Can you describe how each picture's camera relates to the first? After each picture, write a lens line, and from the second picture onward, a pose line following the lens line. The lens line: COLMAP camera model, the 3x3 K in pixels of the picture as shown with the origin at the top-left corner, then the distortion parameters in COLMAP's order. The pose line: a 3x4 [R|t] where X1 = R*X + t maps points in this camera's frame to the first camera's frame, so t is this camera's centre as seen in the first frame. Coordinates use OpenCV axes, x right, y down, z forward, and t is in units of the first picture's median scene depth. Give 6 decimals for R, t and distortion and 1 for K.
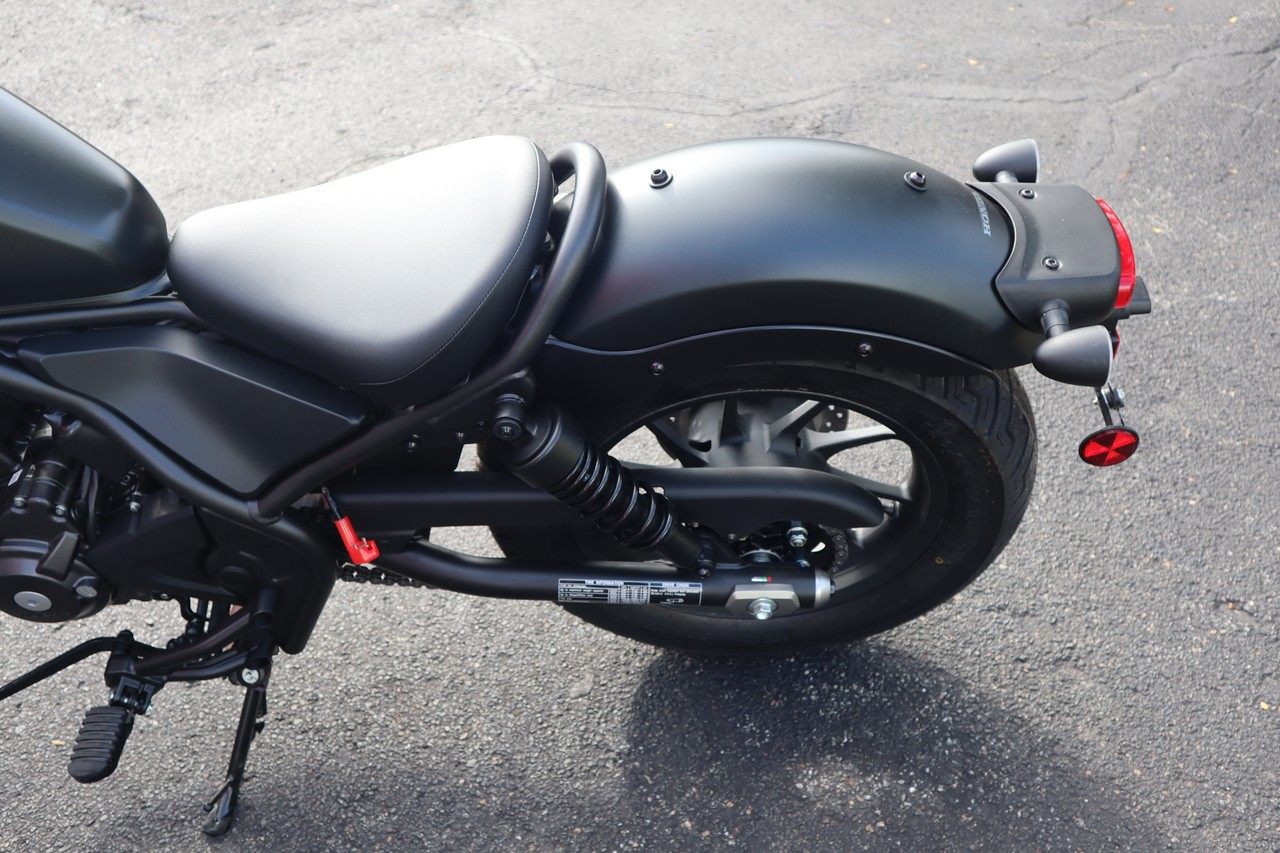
lens RADIAL K [[1218.3, 0, 644.0], [0, 1218.3, 433.1], [0, 0, 1]] dist [0.002569, 0.000000]
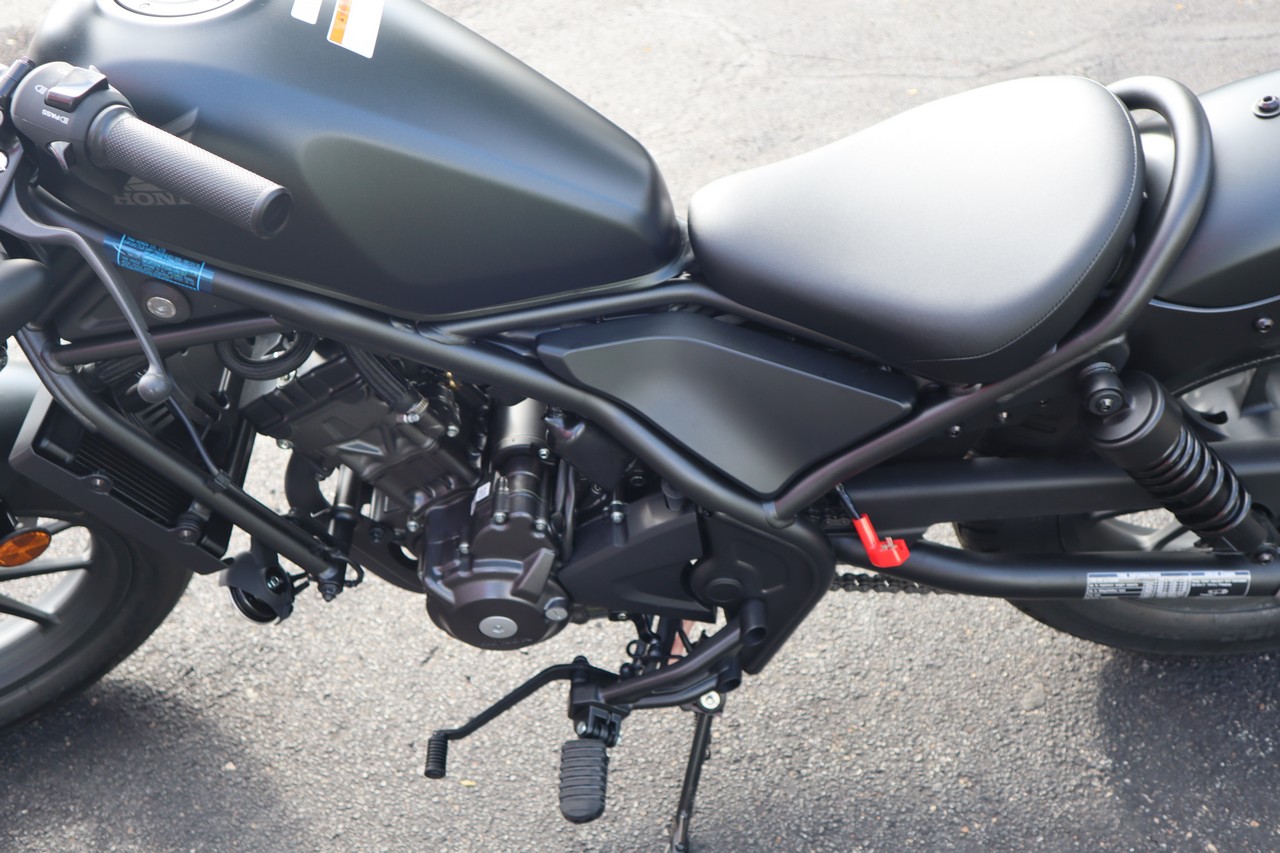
lens RADIAL K [[1284.6, 0, 640.1], [0, 1284.6, 434.0], [0, 0, 1]] dist [0.024936, 0.000000]
pose [[0.997322, -0.055376, -0.047780, -0.306393], [0.055000, 0.998445, -0.009139, 0.007441], [0.048211, 0.006486, 0.998816, 0.039527]]
